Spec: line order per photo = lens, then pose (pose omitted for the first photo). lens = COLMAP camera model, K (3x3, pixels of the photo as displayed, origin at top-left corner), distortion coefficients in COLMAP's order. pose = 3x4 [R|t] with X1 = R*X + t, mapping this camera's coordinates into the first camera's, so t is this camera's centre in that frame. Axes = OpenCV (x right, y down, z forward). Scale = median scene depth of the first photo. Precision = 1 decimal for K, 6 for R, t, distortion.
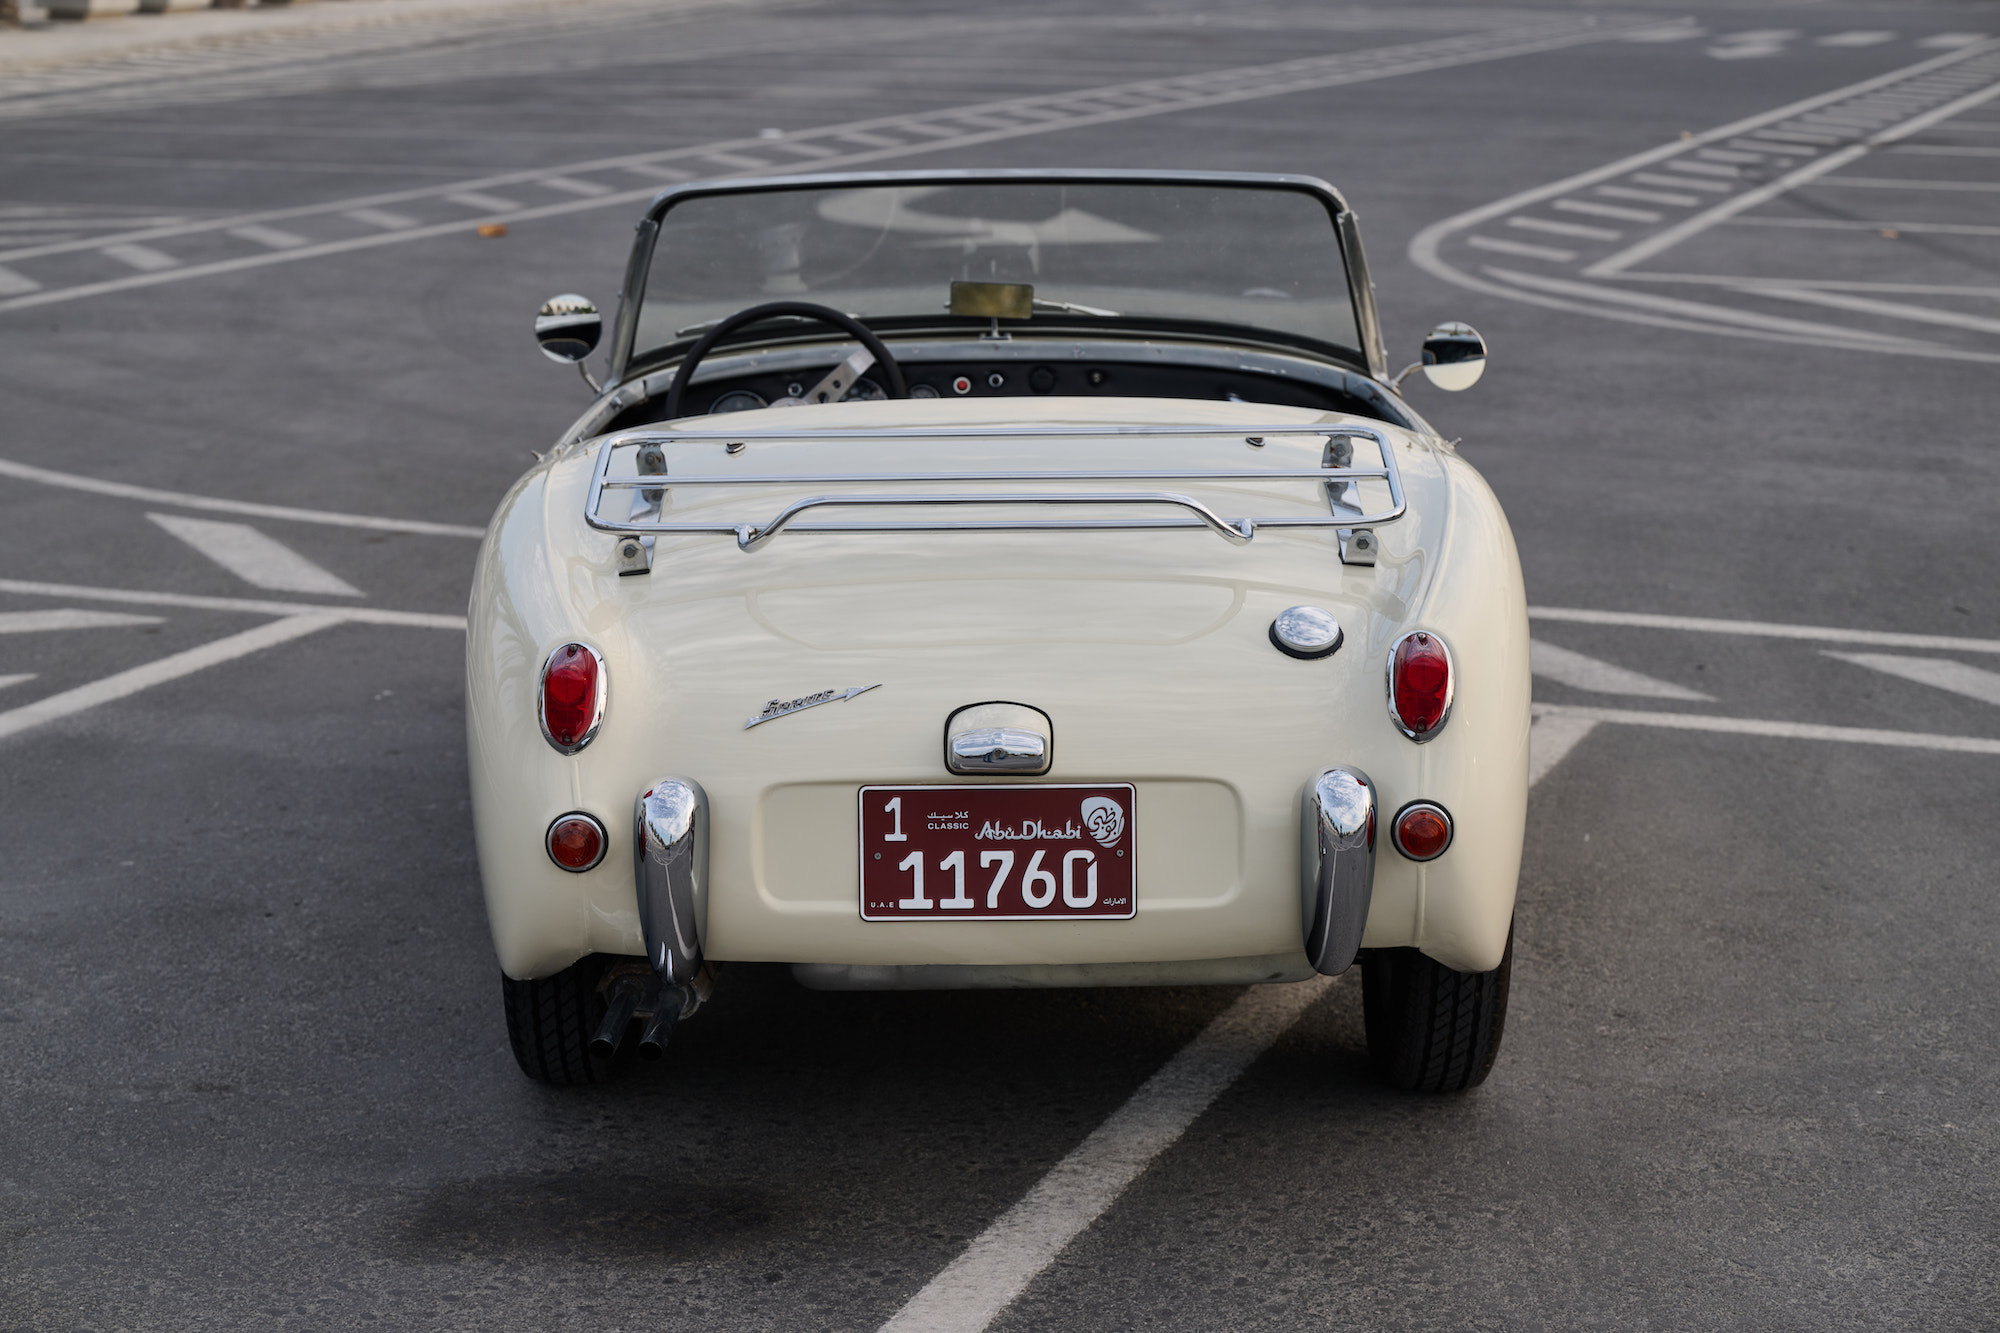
lens RADIAL K [[4057.9, 0, 1005.7], [0, 4057.9, 677.3], [0, 0, 1]] dist [0.001306, 0.000000]
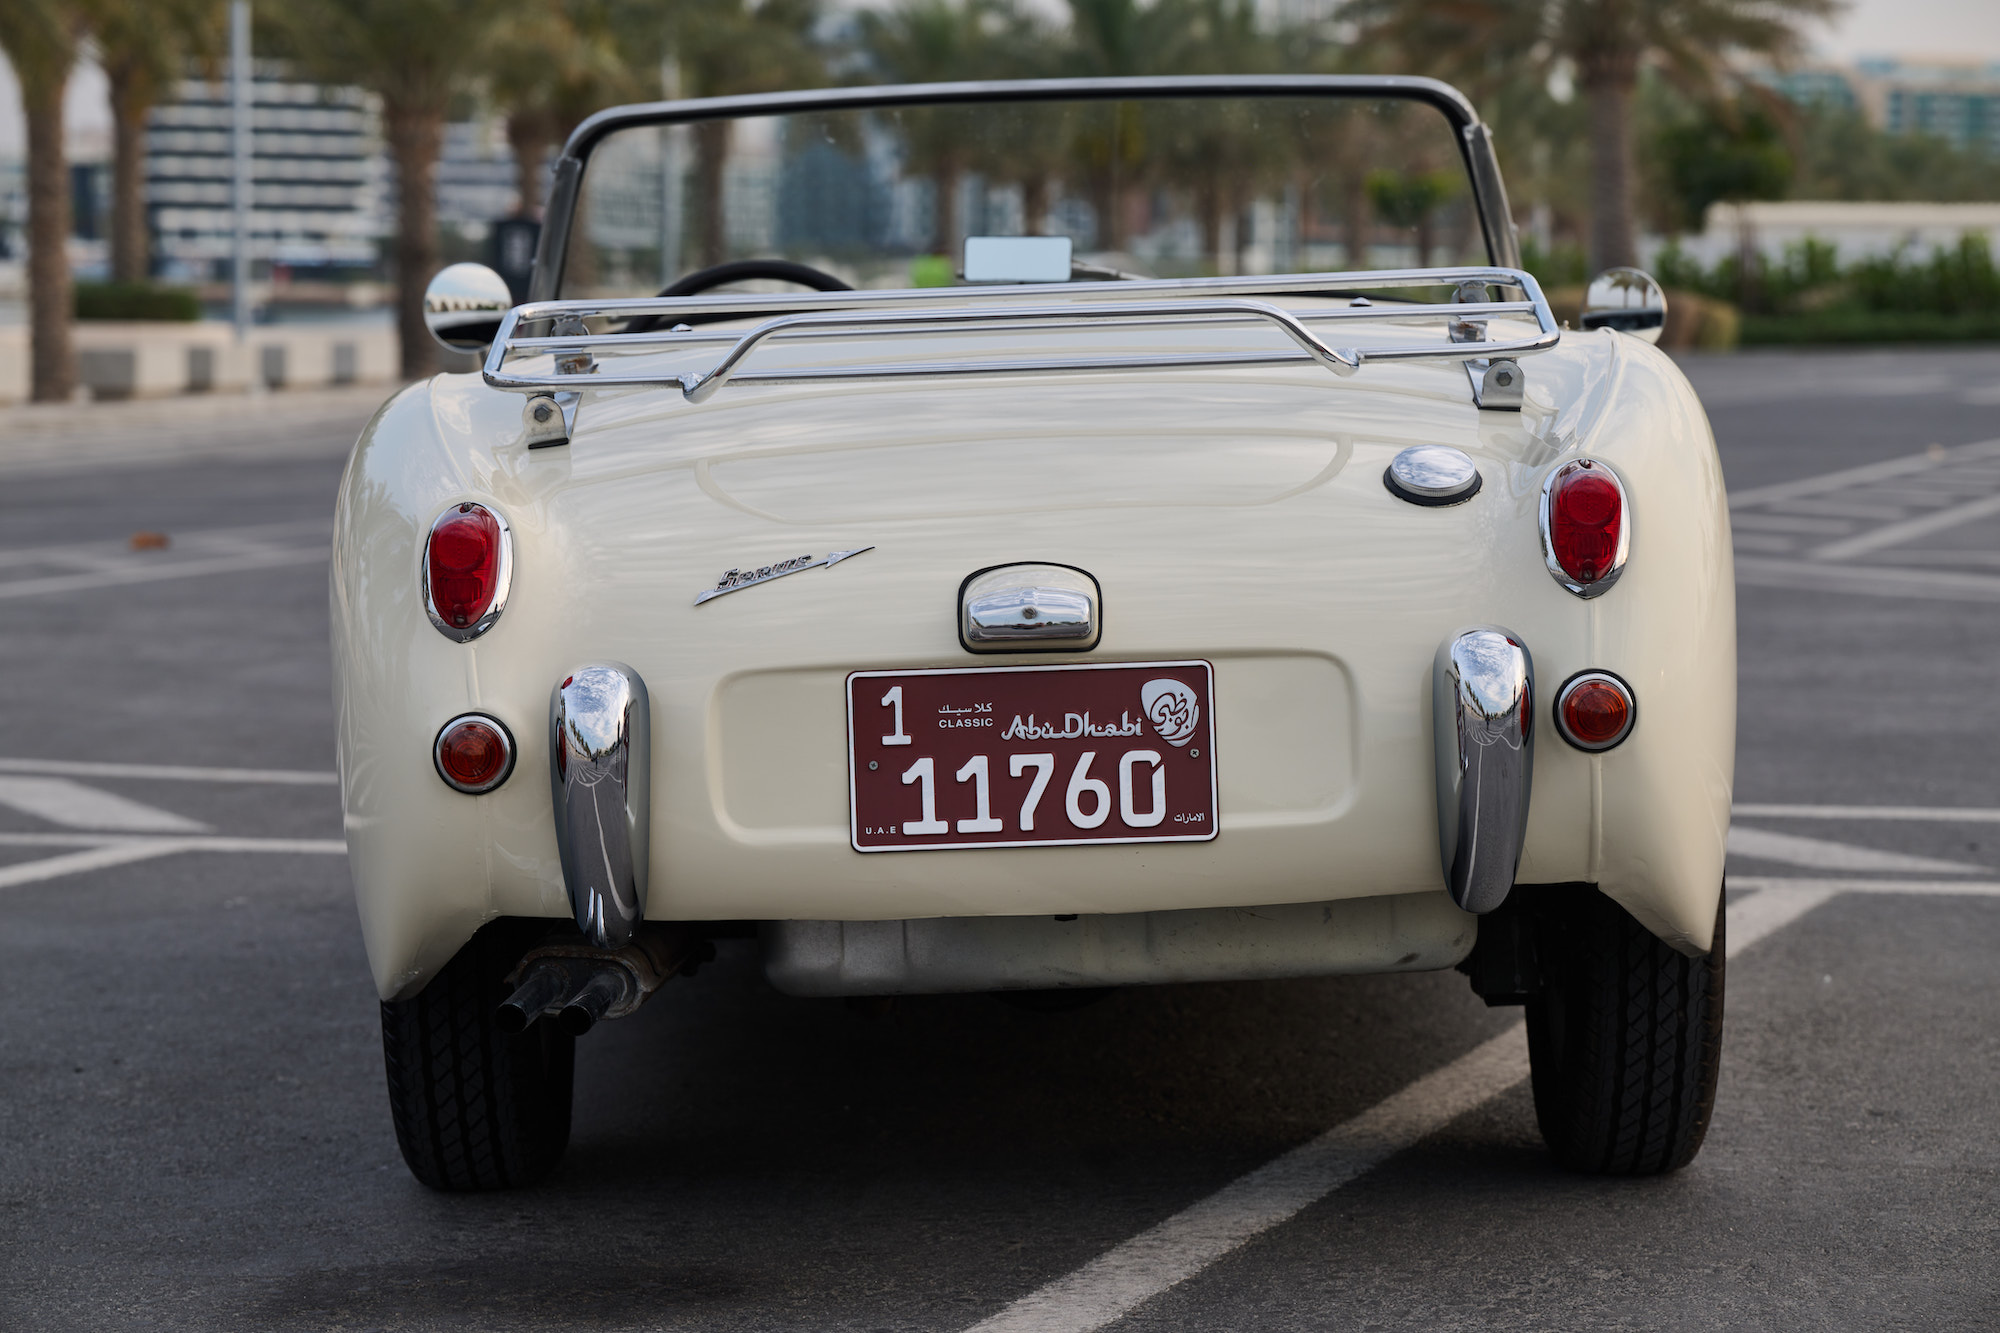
lens RADIAL K [[5302.3, 0, 996.0], [0, 5302.3, 658.8], [0, 0, 1]] dist [0.005992, 0.000000]
pose [[0.999598, -0.025529, -0.012318, 0.003707], [0.023724, 0.991315, -0.129348, 0.145761], [0.015513, 0.129004, 0.991523, 0.019696]]
